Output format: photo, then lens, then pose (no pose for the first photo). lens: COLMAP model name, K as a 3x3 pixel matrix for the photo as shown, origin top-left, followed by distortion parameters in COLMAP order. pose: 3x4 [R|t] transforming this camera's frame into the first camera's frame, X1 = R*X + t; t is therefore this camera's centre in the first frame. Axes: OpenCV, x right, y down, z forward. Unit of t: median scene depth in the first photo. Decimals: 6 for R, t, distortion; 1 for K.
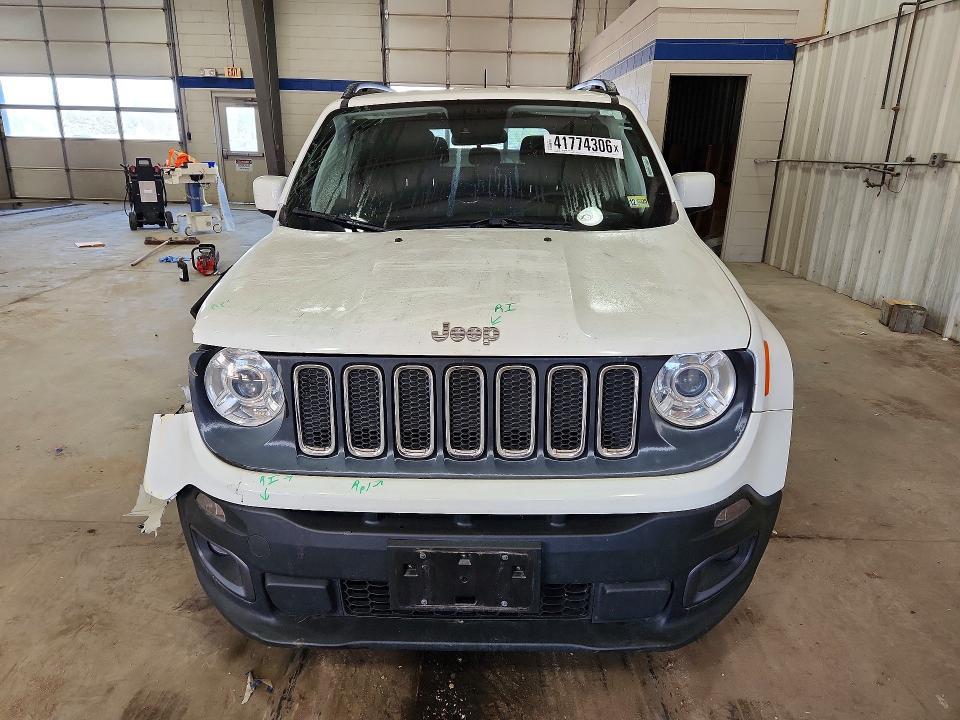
lens RADIAL K [[651.8, 0, 480.0], [0, 651.8, 360.0], [0, 0, 1]] dist [0.083056, -0.086081]
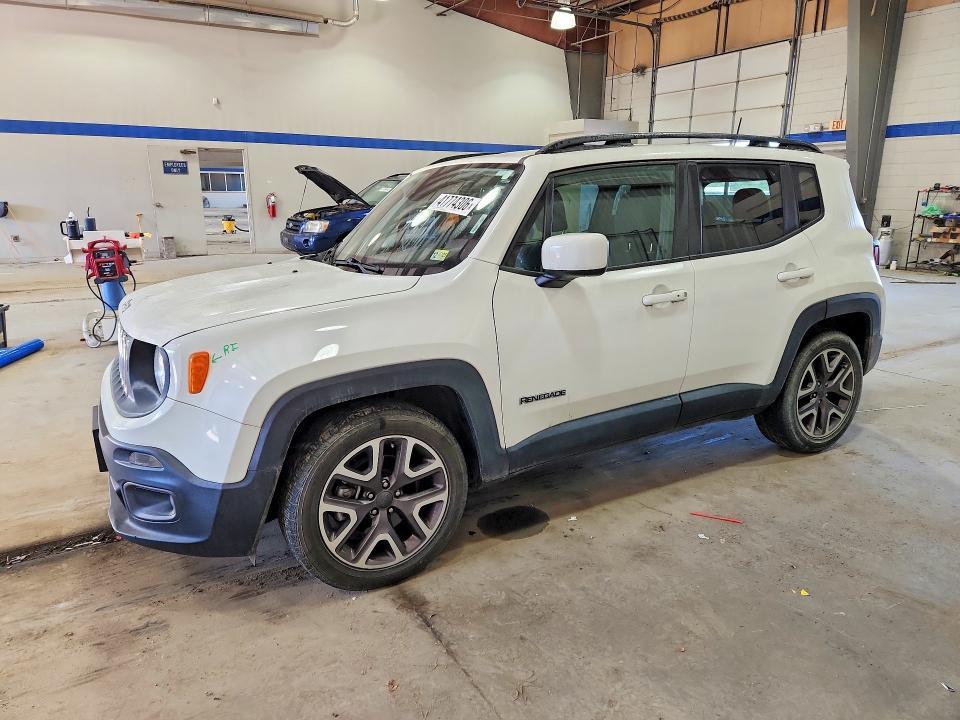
lens RADIAL K [[651.8, 0, 480.0], [0, 651.8, 360.0], [0, 0, 1]] dist [0.083056, -0.086081]
pose [[0.502708, 0.198756, -0.841297, 0.447543], [-0.257313, 0.963500, 0.073872, -0.066410], [0.825272, 0.179341, 0.535502, 0.184369]]
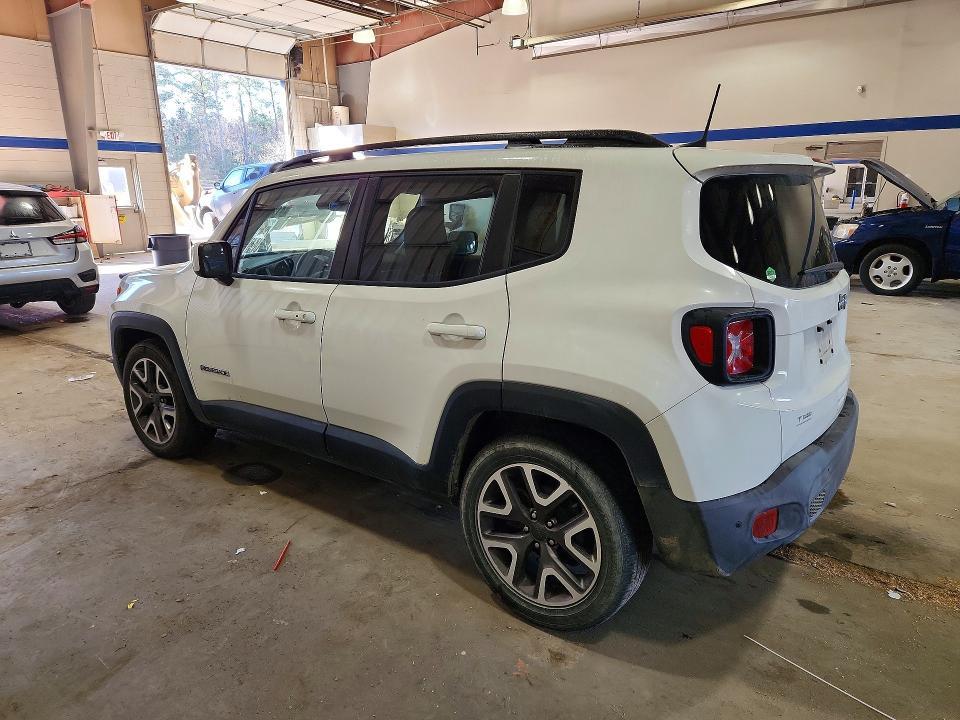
lens RADIAL K [[651.8, 0, 480.0], [0, 651.8, 360.0], [0, 0, 1]] dist [0.083056, -0.086081]
pose [[-0.607093, 0.190639, -0.771424, 0.397523], [-0.242307, 0.880149, 0.408198, -0.286317], [0.756786, 0.434736, -0.488139, 0.829301]]
